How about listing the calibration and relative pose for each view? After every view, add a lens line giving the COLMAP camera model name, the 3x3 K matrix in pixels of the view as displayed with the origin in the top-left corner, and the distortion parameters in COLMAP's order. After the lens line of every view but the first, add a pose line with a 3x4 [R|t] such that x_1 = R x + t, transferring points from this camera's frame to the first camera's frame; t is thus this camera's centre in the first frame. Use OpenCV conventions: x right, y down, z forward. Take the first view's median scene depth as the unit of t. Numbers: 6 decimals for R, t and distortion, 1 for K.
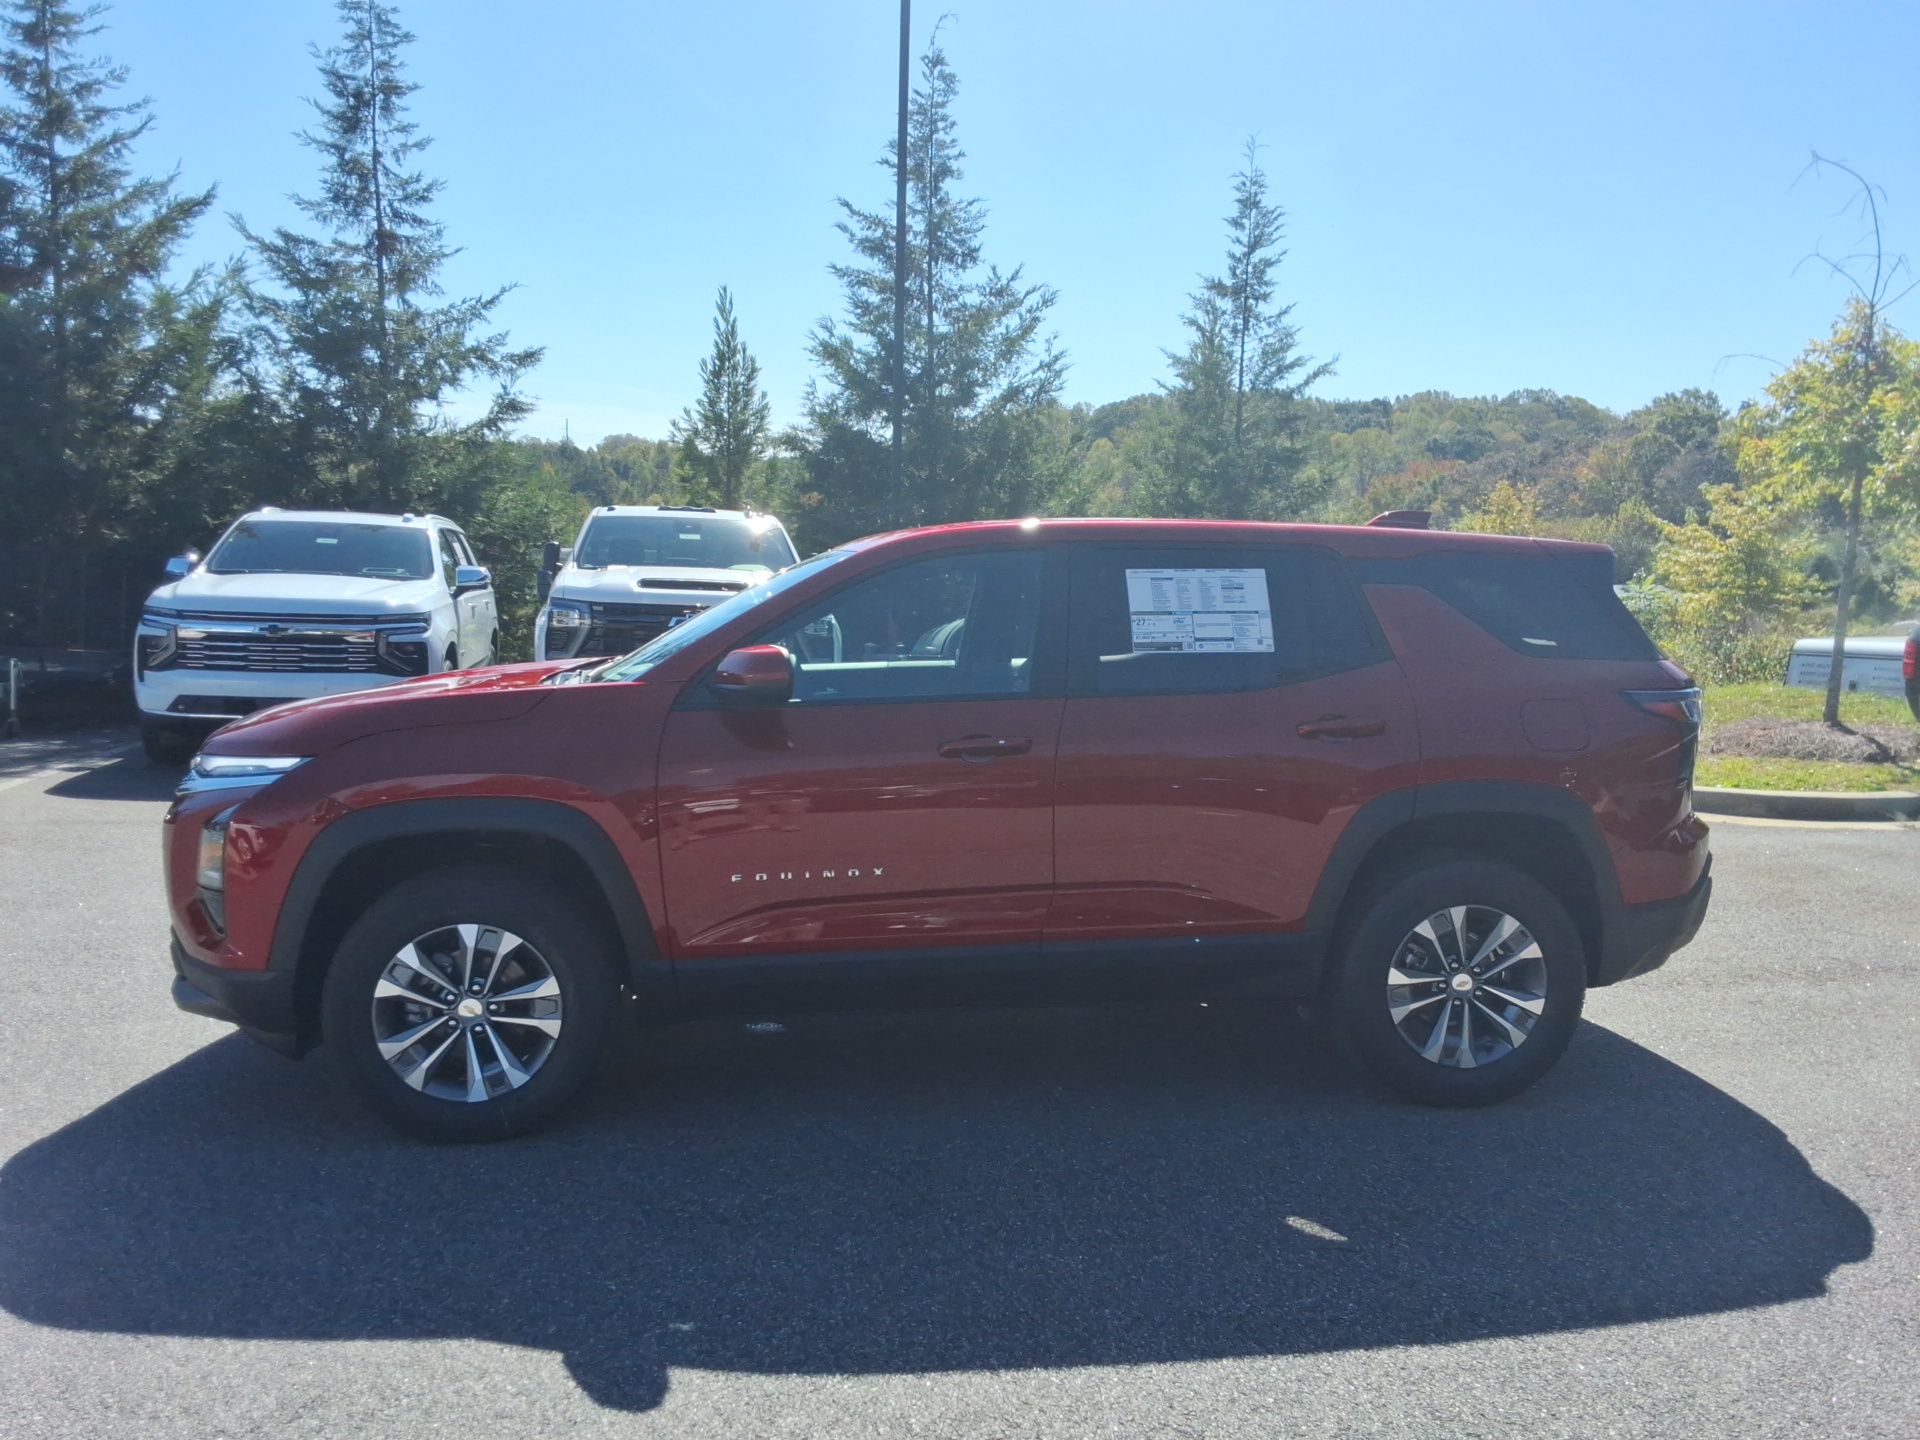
lens RADIAL K [[1542.5, 0, 970.5], [0, 1542.5, 721.3], [0, 0, 1]] dist [0.105570, -0.135017]
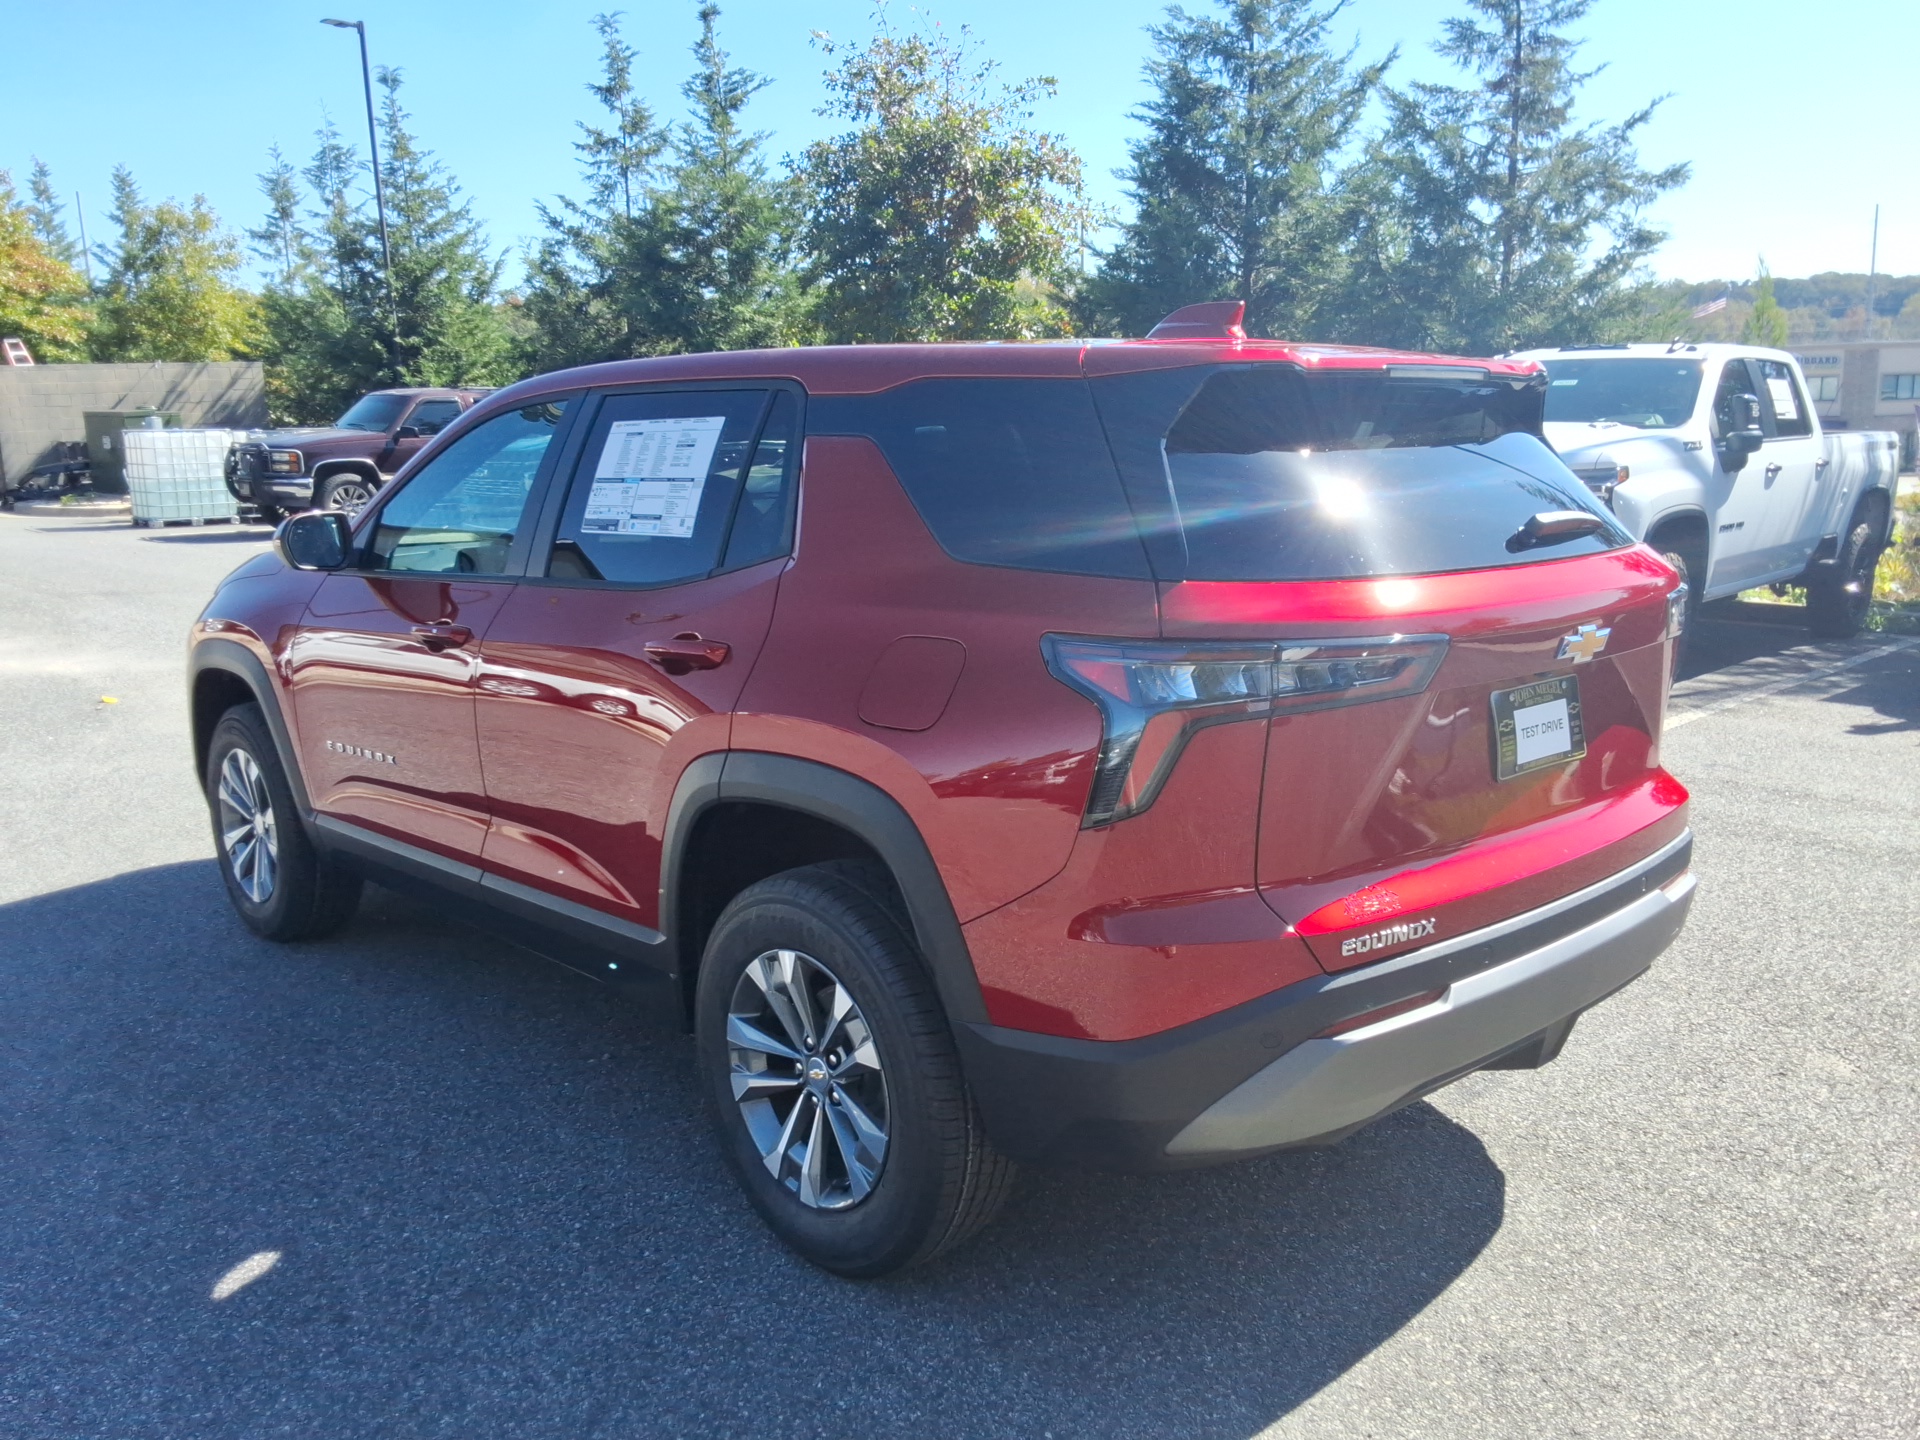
lens RADIAL K [[1542.5, 0, 960.3], [0, 1542.5, 726.6], [0, 0, 1]] dist [0.105570, -0.135017]
pose [[0.601080, 0.129935, -0.788555, 0.214285], [-0.060414, 0.991259, 0.117285, -0.012759], [0.796902, -0.022858, 0.603676, 0.172463]]
